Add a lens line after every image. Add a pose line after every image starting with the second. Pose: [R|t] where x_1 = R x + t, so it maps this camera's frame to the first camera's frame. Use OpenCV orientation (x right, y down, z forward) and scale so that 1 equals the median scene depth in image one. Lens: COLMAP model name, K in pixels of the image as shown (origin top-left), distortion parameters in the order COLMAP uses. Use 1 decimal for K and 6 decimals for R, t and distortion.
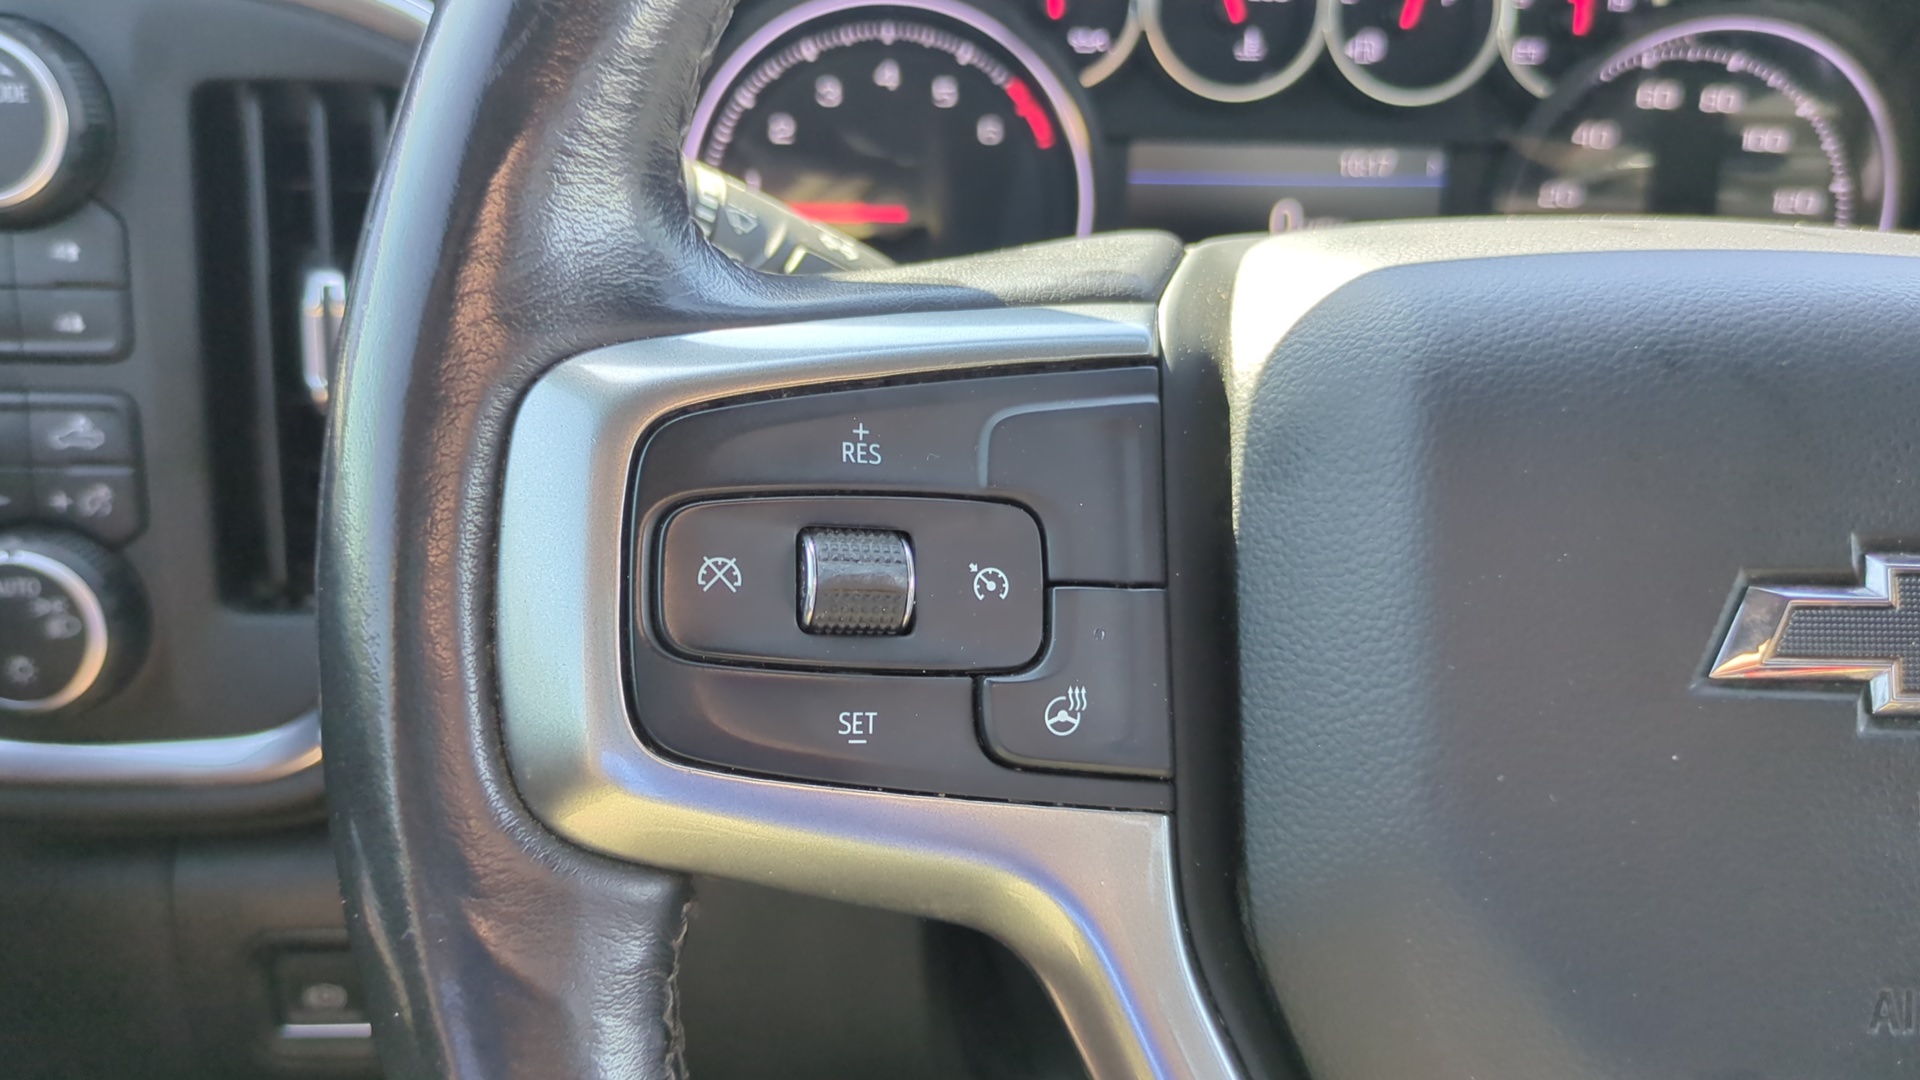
lens RADIAL K [[1584.6, 0, 967.4], [0, 1584.6, 540.2], [0, 0, 1]] dist [0.028684, -0.049035]
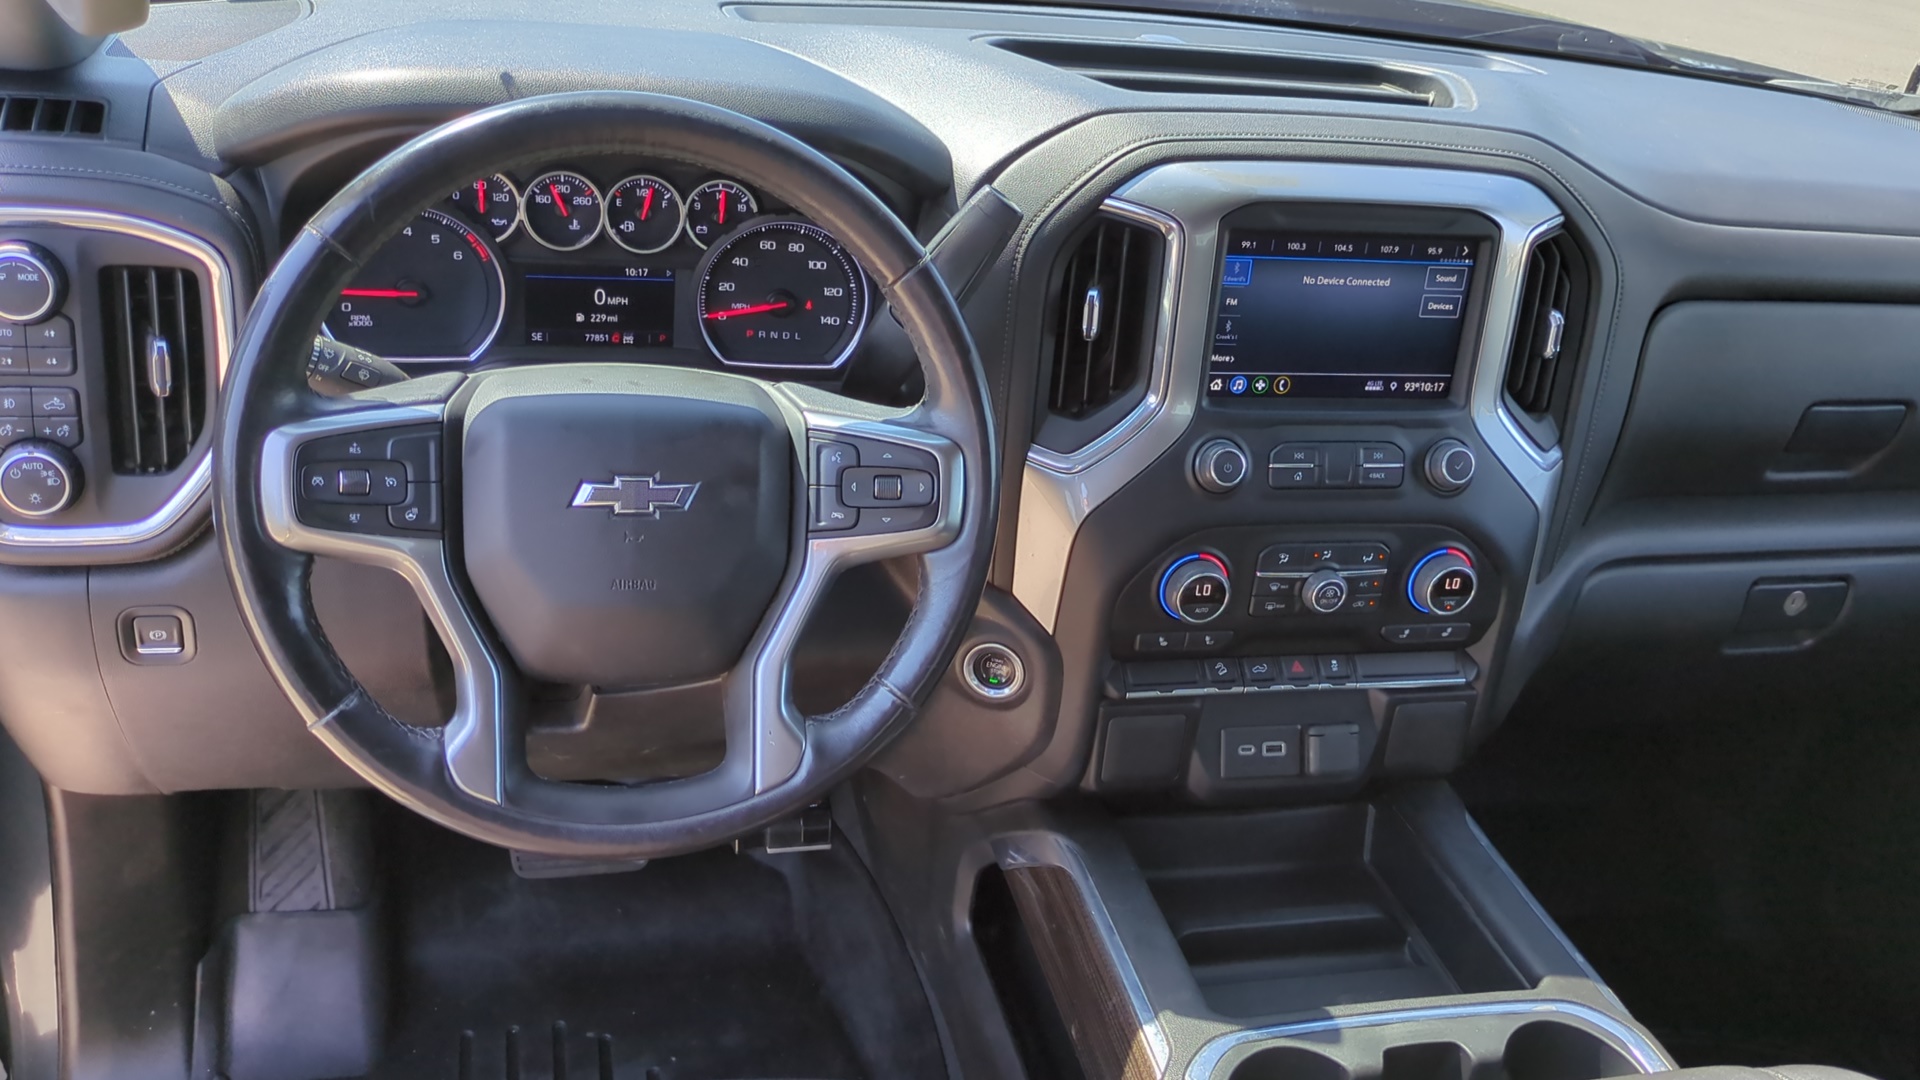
lens RADIAL K [[1584.6, 0, 966.5], [0, 1584.6, 529.3], [0, 0, 1]] dist [0.028684, -0.049035]
pose [[0.980061, -0.003166, 0.198671, 0.345666], [-0.019627, 0.993440, 0.112654, -0.180748], [-0.197724, -0.114307, 0.973570, -1.729986]]
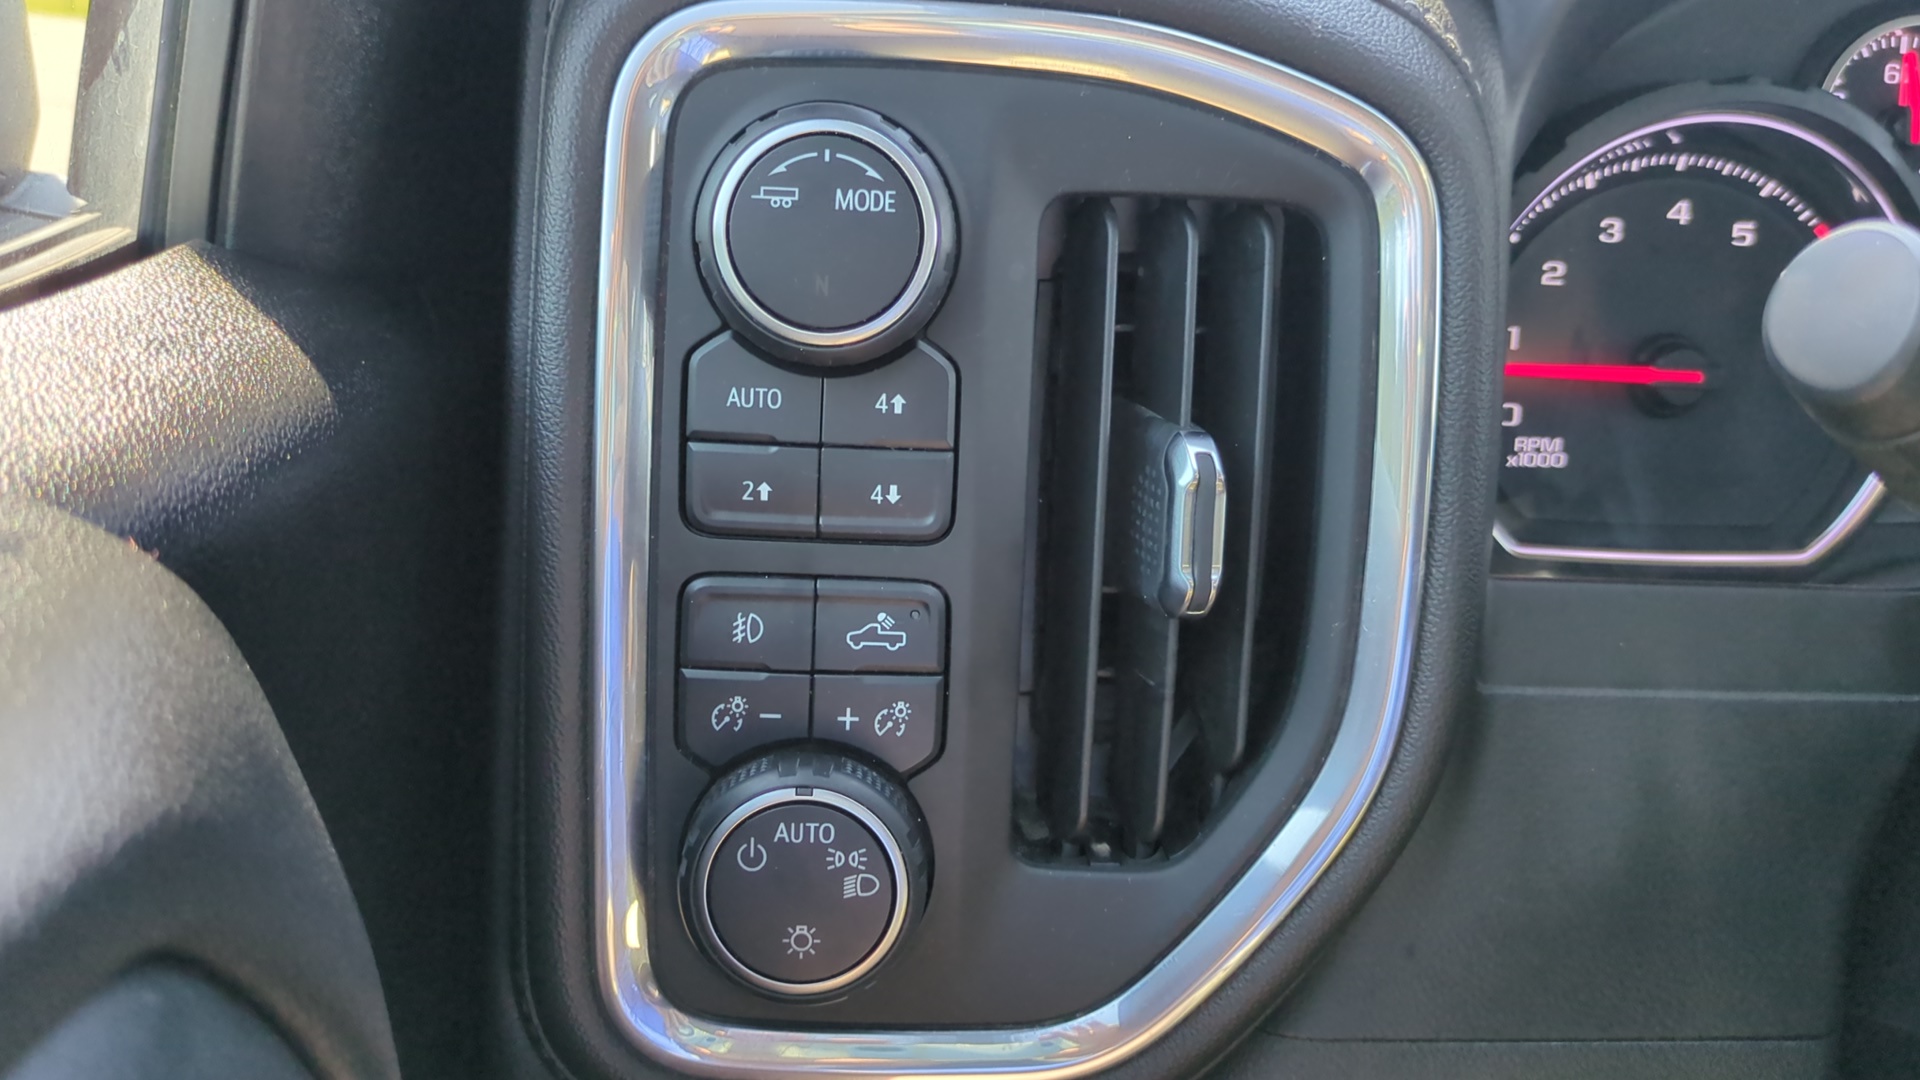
lens RADIAL K [[1584.6, 0, 979.1], [0, 1584.6, 555.2], [0, 0, 1]] dist [0.028684, -0.049035]
pose [[0.998755, 0.029191, -0.040453, -0.478128], [-0.032292, 0.996412, -0.078229, -0.045840], [0.038025, 0.079438, 0.996114, 0.224342]]
